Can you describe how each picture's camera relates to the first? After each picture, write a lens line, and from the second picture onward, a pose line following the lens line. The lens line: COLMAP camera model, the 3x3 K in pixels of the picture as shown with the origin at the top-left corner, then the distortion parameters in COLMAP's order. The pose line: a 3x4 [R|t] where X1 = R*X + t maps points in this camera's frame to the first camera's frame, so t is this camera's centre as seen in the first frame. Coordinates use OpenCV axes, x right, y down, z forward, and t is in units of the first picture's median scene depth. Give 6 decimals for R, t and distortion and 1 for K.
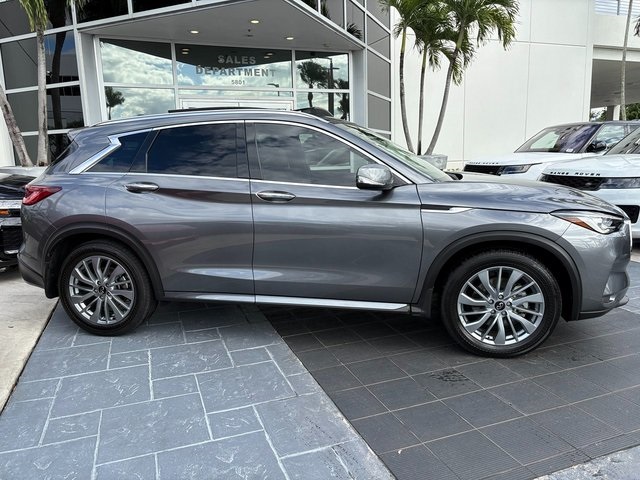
lens RADIAL K [[483.3, 0, 323.6], [0, 483.3, 241.2], [0, 0, 1]] dist [0.046732, -0.061478]
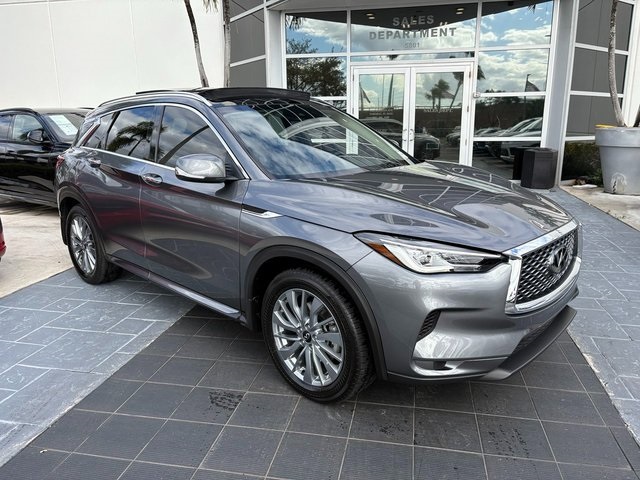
lens RADIAL K [[483.3, 0, 320.7], [0, 483.3, 236.9], [0, 0, 1]] dist [0.046732, -0.061478]
pose [[0.846981, 0.138446, -0.513279, 0.756389], [-0.102711, 0.989919, 0.097523, -0.112209], [0.521606, -0.029881, 0.852663, 0.312005]]
